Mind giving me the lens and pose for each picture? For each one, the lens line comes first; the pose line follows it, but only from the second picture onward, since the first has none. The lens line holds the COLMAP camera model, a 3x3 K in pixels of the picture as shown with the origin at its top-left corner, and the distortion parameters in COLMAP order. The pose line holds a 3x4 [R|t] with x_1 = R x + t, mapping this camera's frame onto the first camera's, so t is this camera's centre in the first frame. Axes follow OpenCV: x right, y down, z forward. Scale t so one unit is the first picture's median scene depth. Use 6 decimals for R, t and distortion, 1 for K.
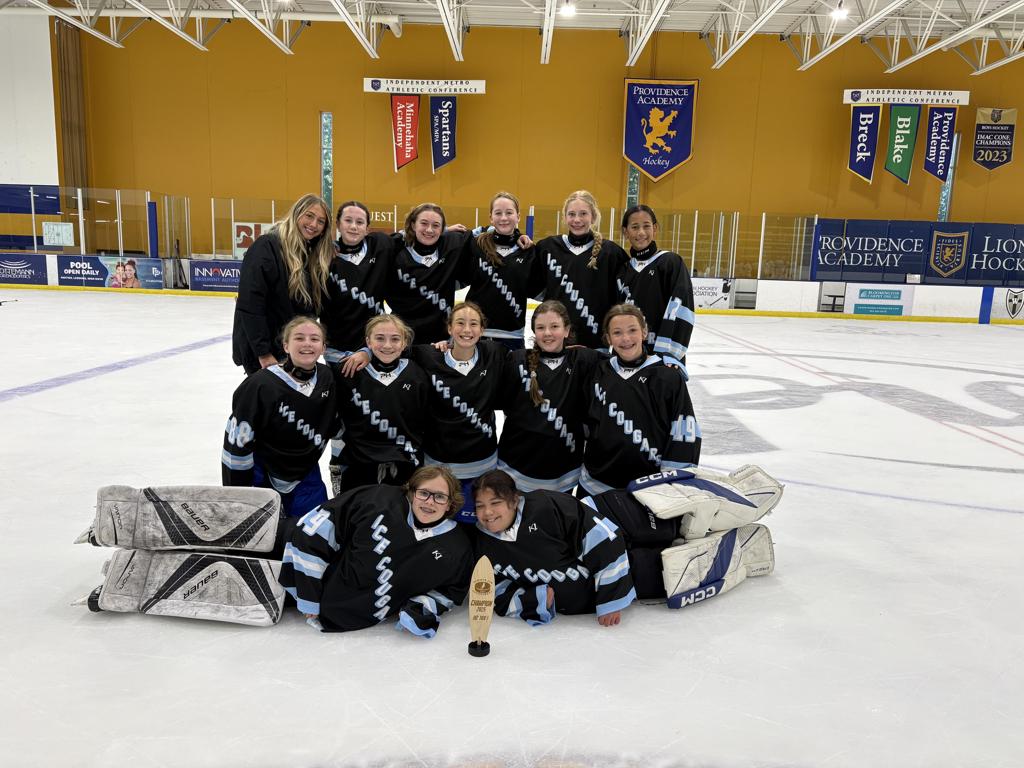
lens RADIAL K [[767.4, 0, 511.4], [0, 767.4, 388.4], [0, 0, 1]] dist [0.039269, -0.032535]
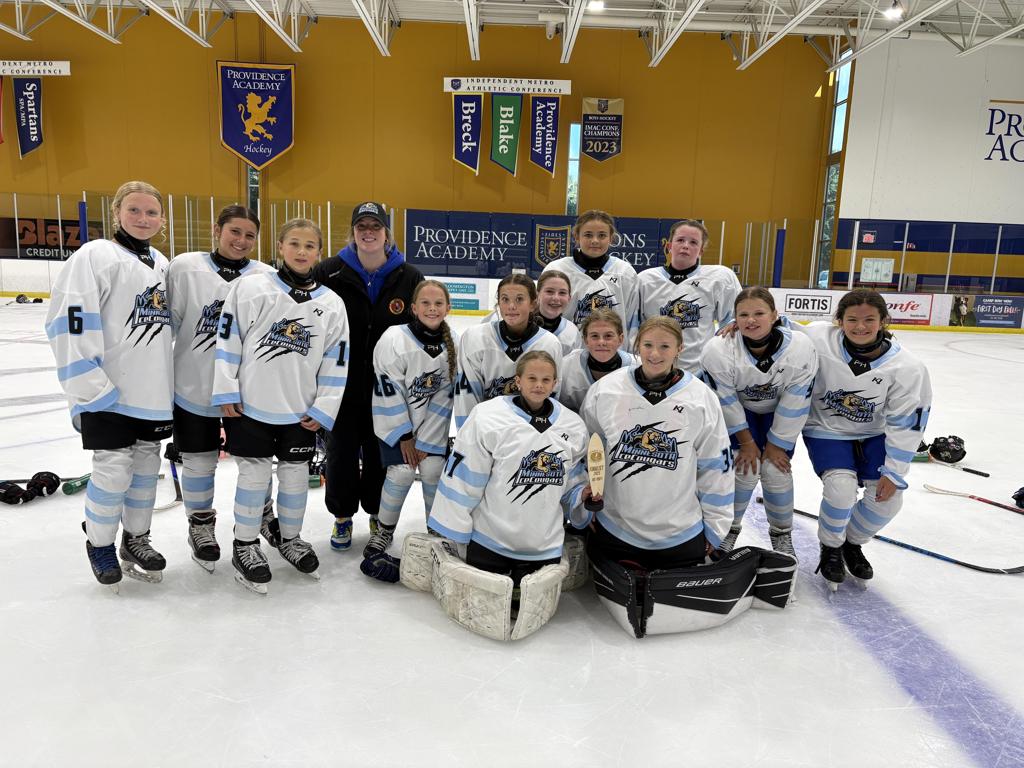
lens RADIAL K [[767.4, 0, 513.9], [0, 767.4, 383.1], [0, 0, 1]] dist [0.039269, -0.032535]
pose [[0.999636, -0.002766, 0.026848, 0.485521], [0.002859, 0.999990, -0.003405, 0.000428], [-0.026838, 0.003481, 0.999634, 0.034196]]
